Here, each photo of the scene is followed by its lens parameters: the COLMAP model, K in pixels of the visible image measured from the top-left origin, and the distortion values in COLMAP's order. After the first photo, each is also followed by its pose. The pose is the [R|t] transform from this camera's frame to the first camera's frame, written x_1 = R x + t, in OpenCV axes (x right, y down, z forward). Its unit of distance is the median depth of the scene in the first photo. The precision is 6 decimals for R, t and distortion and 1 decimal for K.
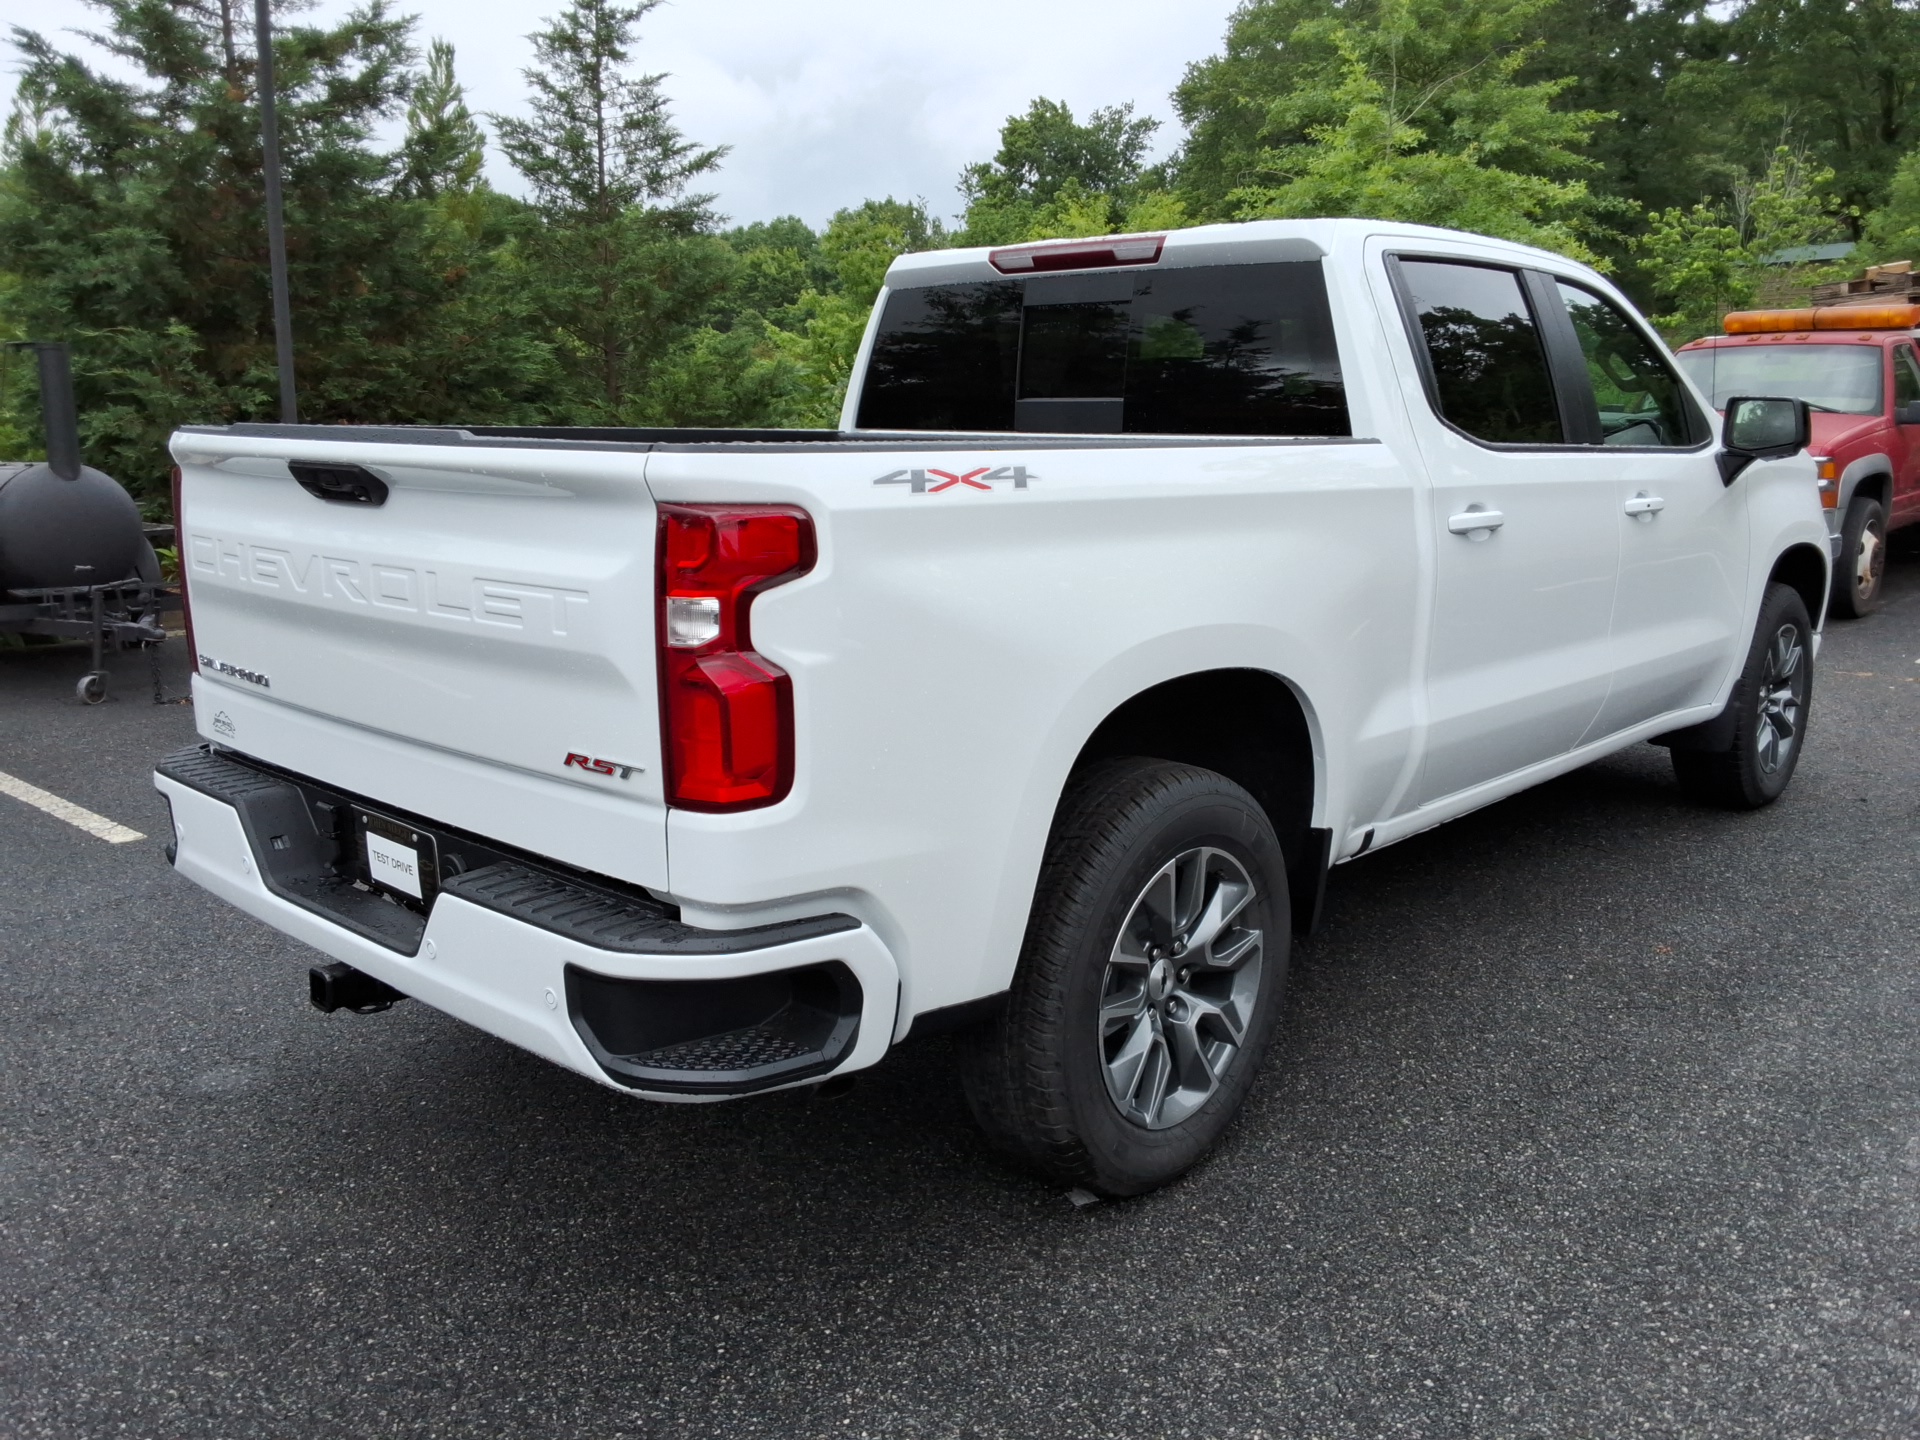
lens RADIAL K [[1544.7, 0, 942.9], [0, 1544.7, 721.0], [0, 0, 1]] dist [0.107283, -0.158063]
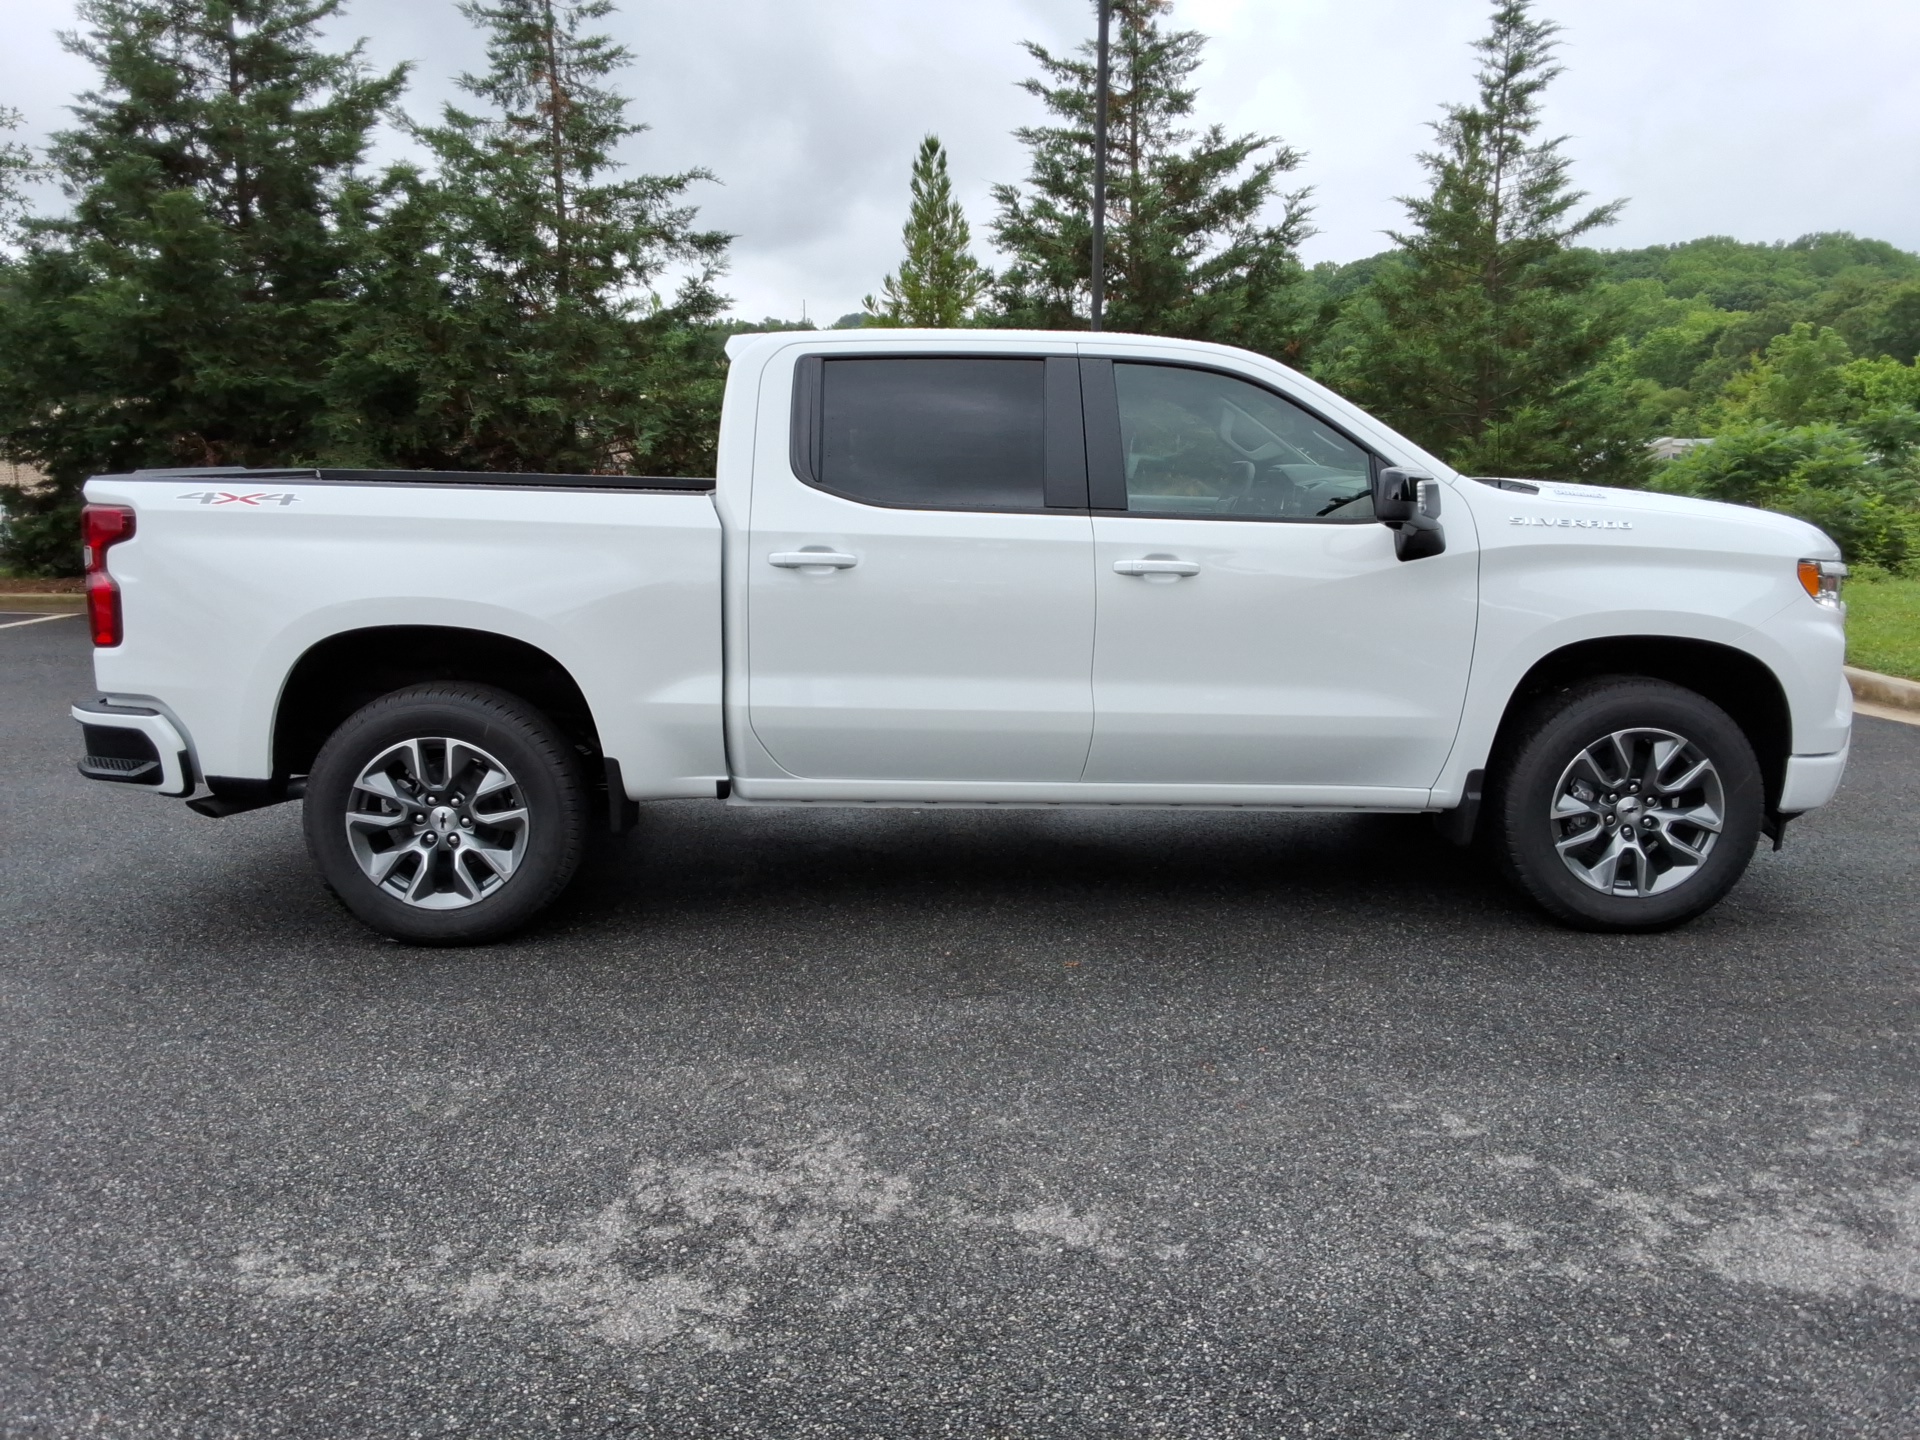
lens RADIAL K [[1544.7, 0, 969.4], [0, 1544.7, 707.1], [0, 0, 1]] dist [0.107283, -0.158063]
pose [[0.692386, 0.122629, -0.711030, 1.500600], [-0.151423, 0.988202, 0.022980, -0.060525], [0.705460, 0.091755, 0.702786, 0.217806]]
